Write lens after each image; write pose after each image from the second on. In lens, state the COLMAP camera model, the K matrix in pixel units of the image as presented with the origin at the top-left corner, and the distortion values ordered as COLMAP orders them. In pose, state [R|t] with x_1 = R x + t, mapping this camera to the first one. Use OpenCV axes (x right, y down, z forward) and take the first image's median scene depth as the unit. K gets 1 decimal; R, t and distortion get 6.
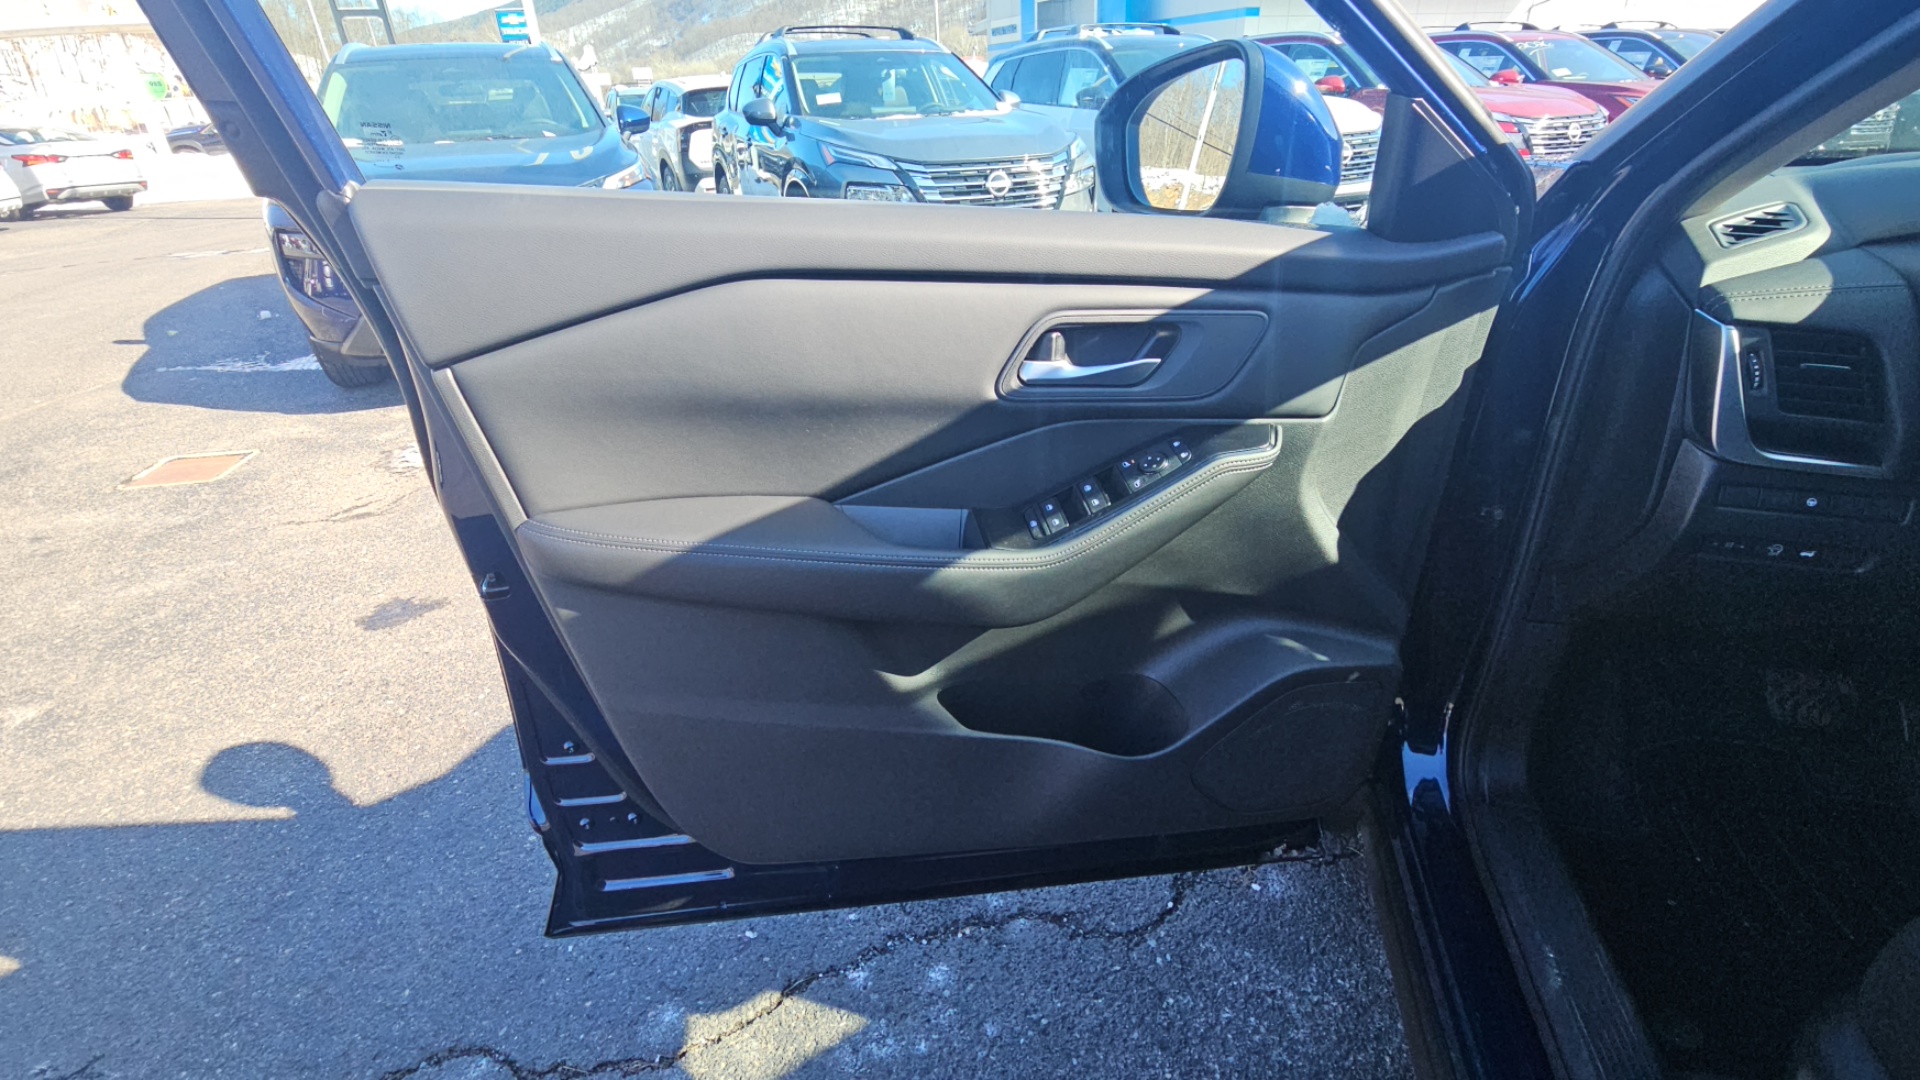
lens RADIAL K [[851.7, 0, 961.1], [0, 851.7, 536.4], [0, 0, 1]] dist [0.014109, -0.009208]
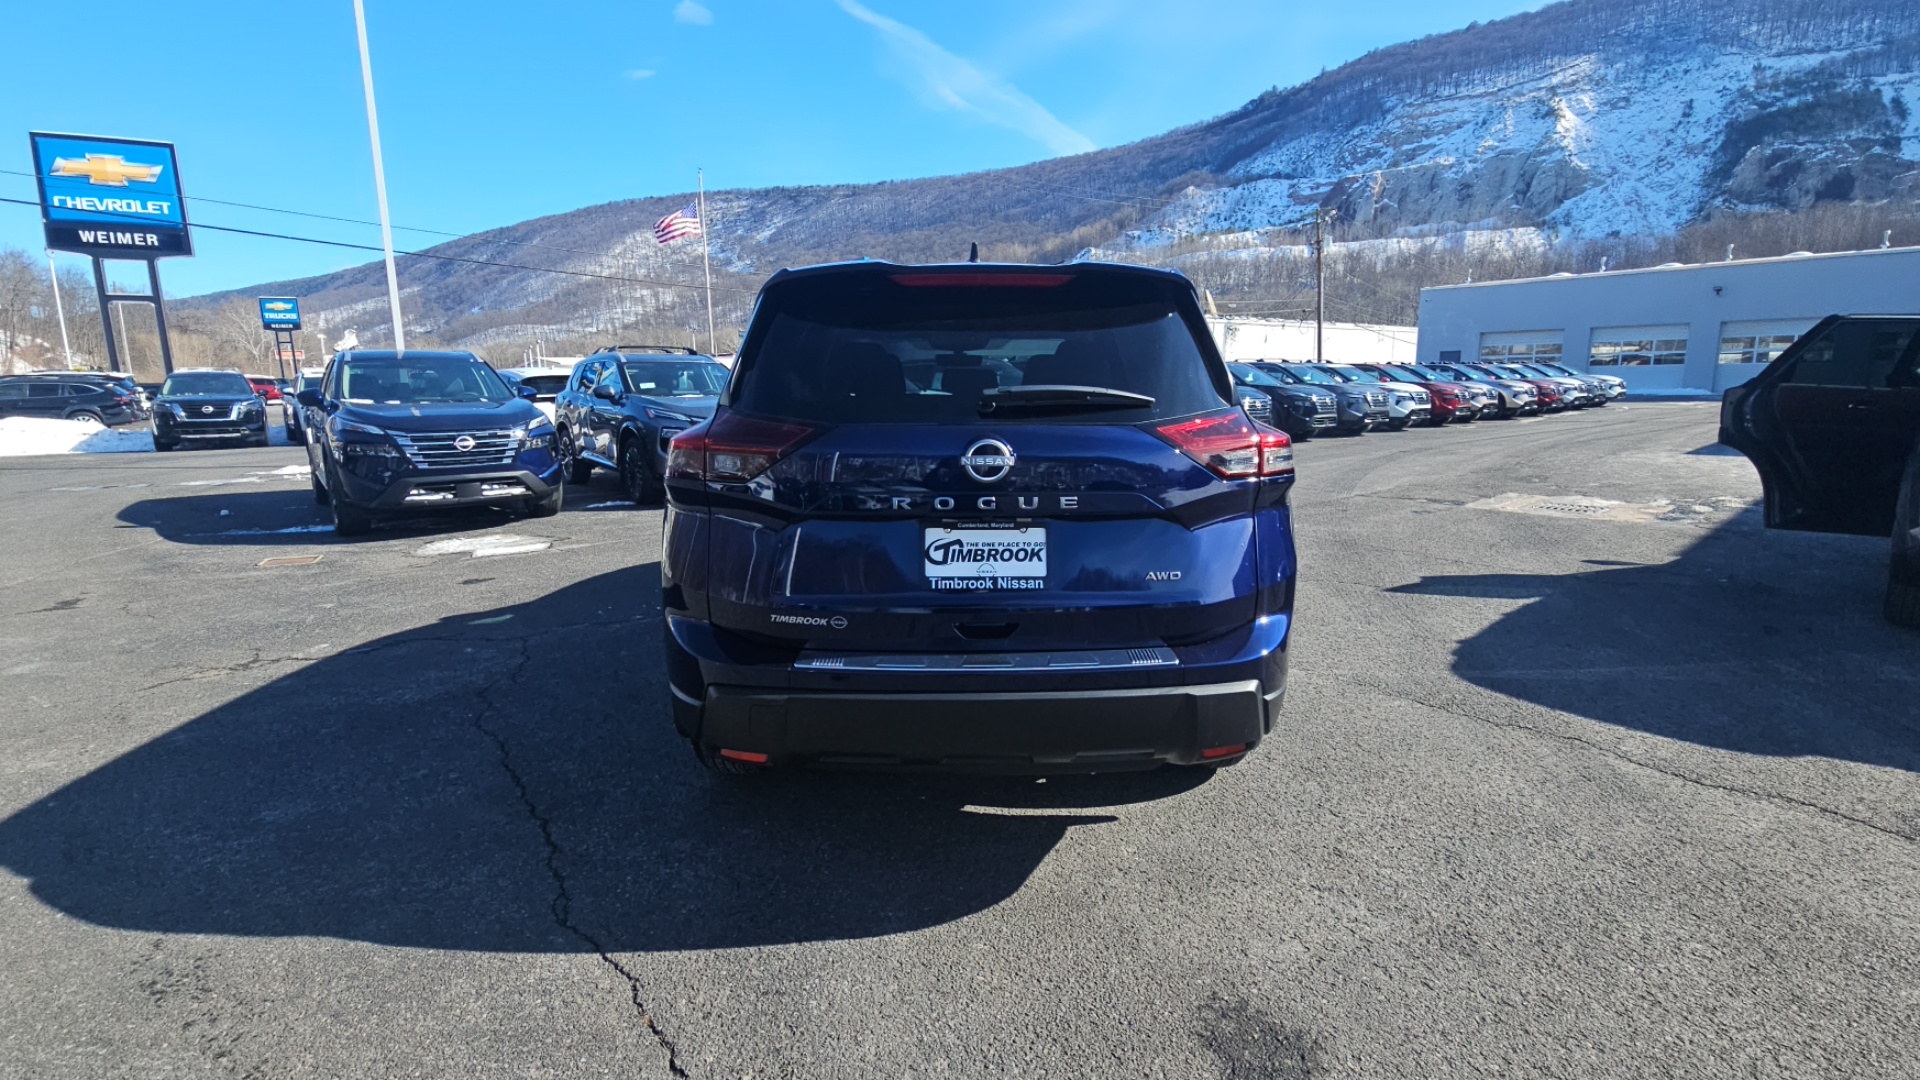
lens RADIAL K [[851.7, 0, 957.4], [0, 851.7, 544.2], [0, 0, 1]] dist [0.014109, -0.009208]
pose [[0.968300, -0.021103, 0.248898, 0.012772], [0.092344, 0.956077, -0.278189, 0.266519], [-0.232095, 0.292354, 0.927718, -0.523486]]
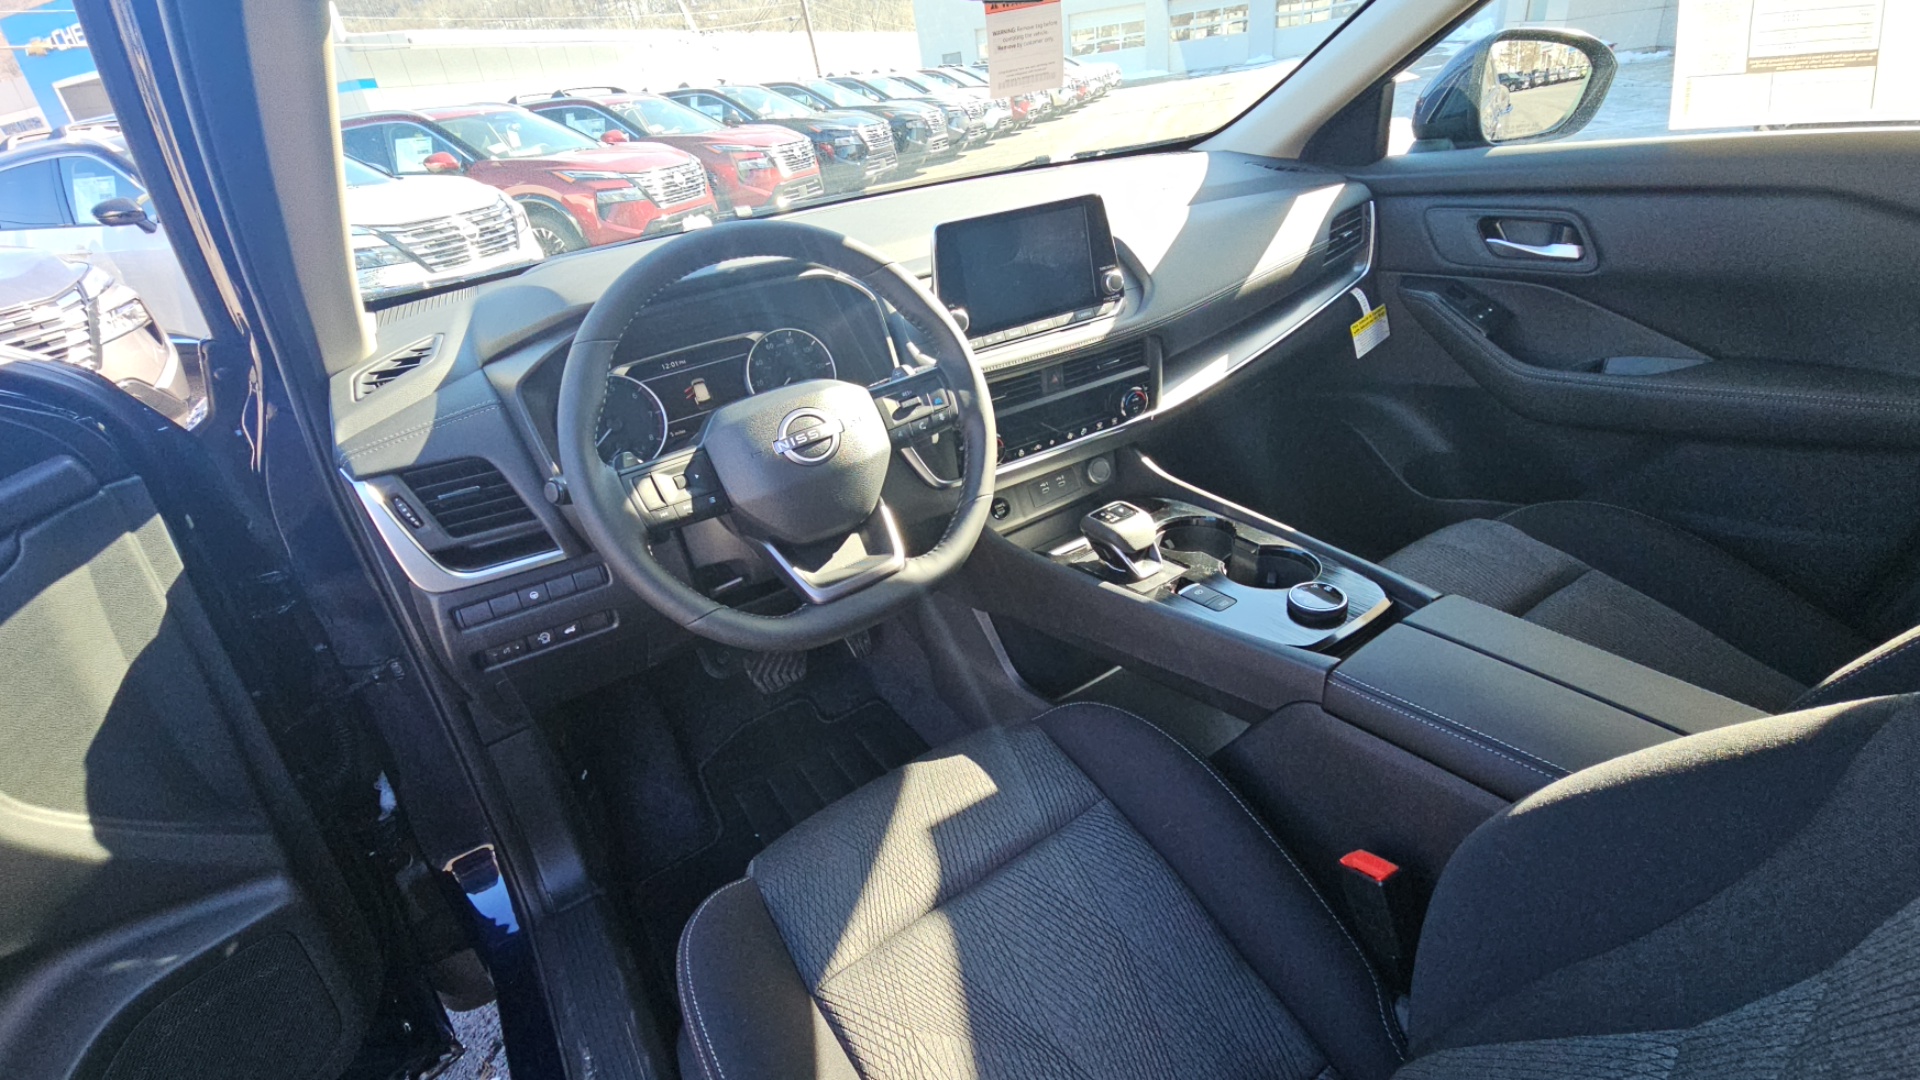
lens RADIAL K [[851.7, 0, 954.8], [0, 851.7, 538.7], [0, 0, 1]] dist [0.014109, -0.009208]
pose [[0.684990, -0.383968, 0.619159, 0.073791], [0.416016, 0.903815, 0.100247, 0.001078], [-0.598097, 0.188912, 0.778841, -0.020786]]
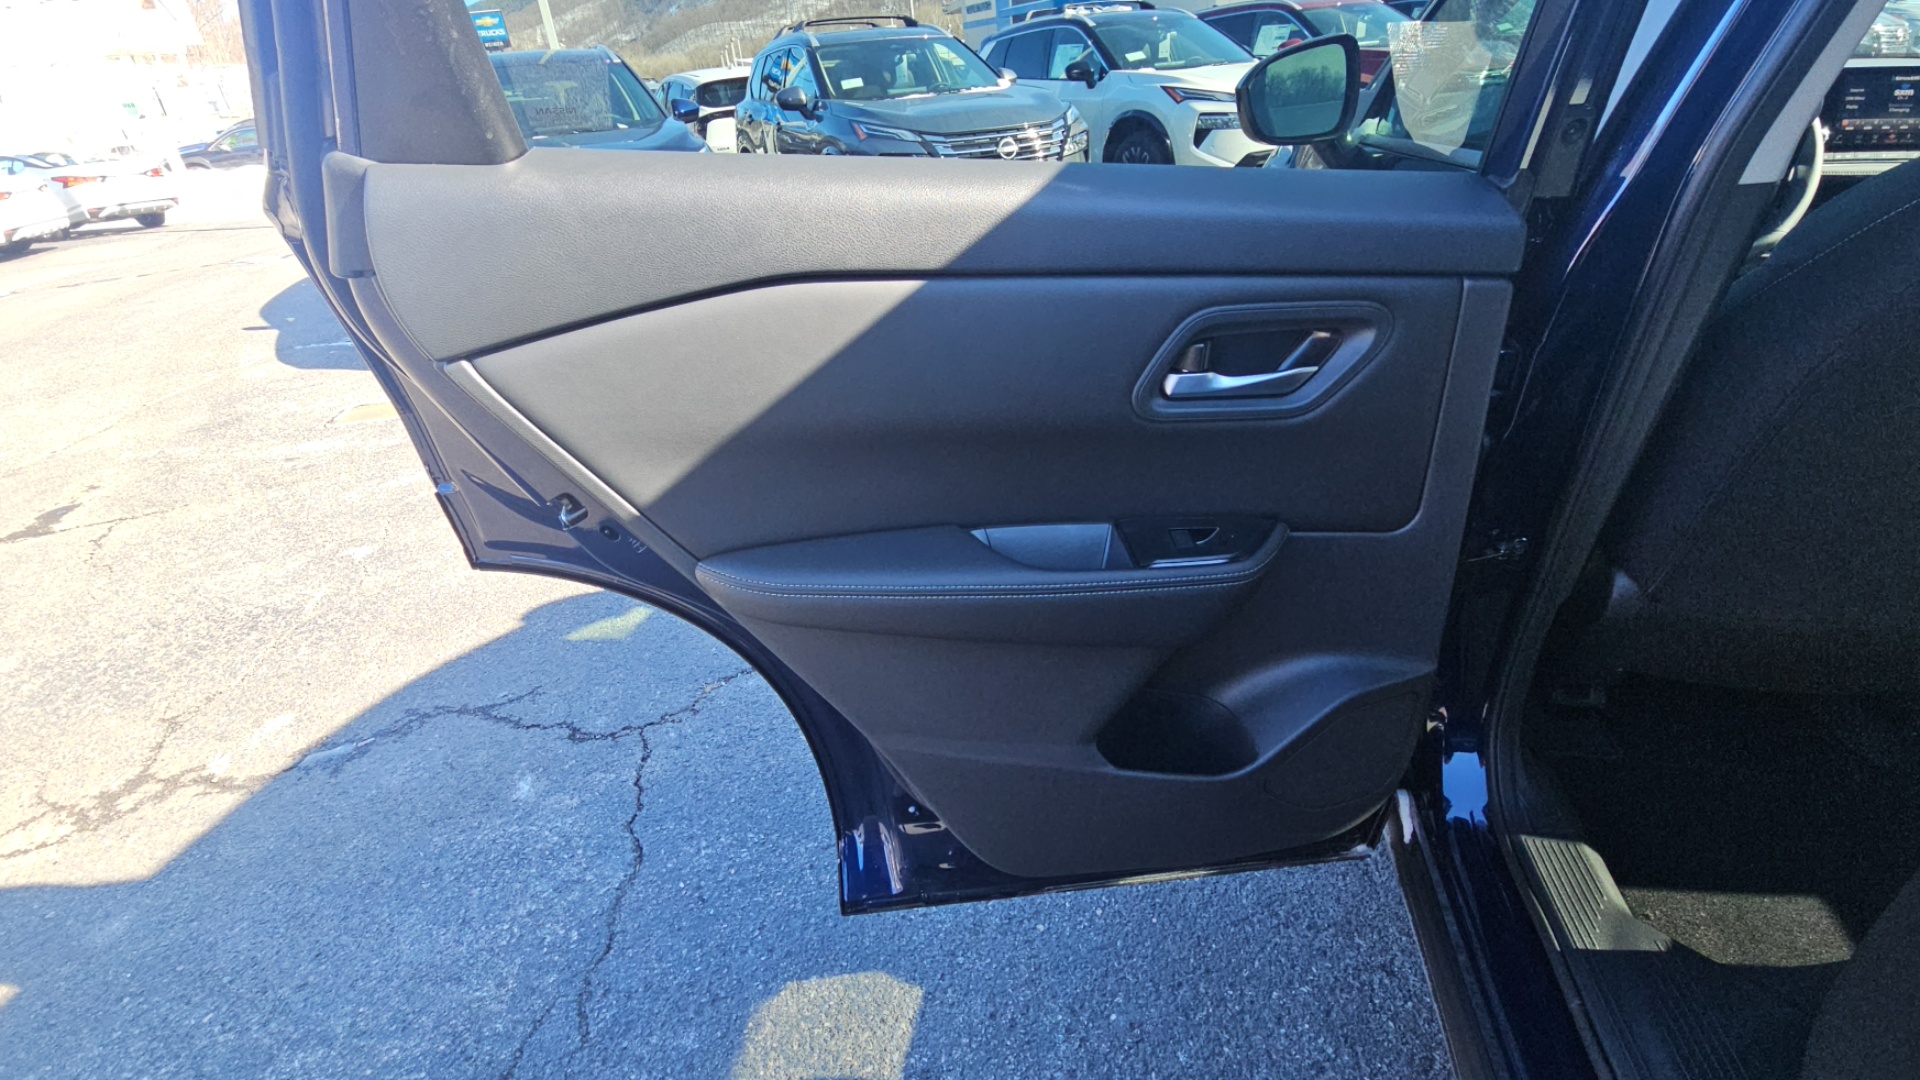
lens RADIAL K [[851.7, 0, 959.7], [0, 851.7, 535.1], [0, 0, 1]] dist [0.014109, -0.009208]
pose [[0.998637, -0.052187, 0.000948, -0.034831], [0.052161, 0.998476, 0.018042, 0.062466], [-0.001888, -0.017968, 0.999837, -0.123774]]
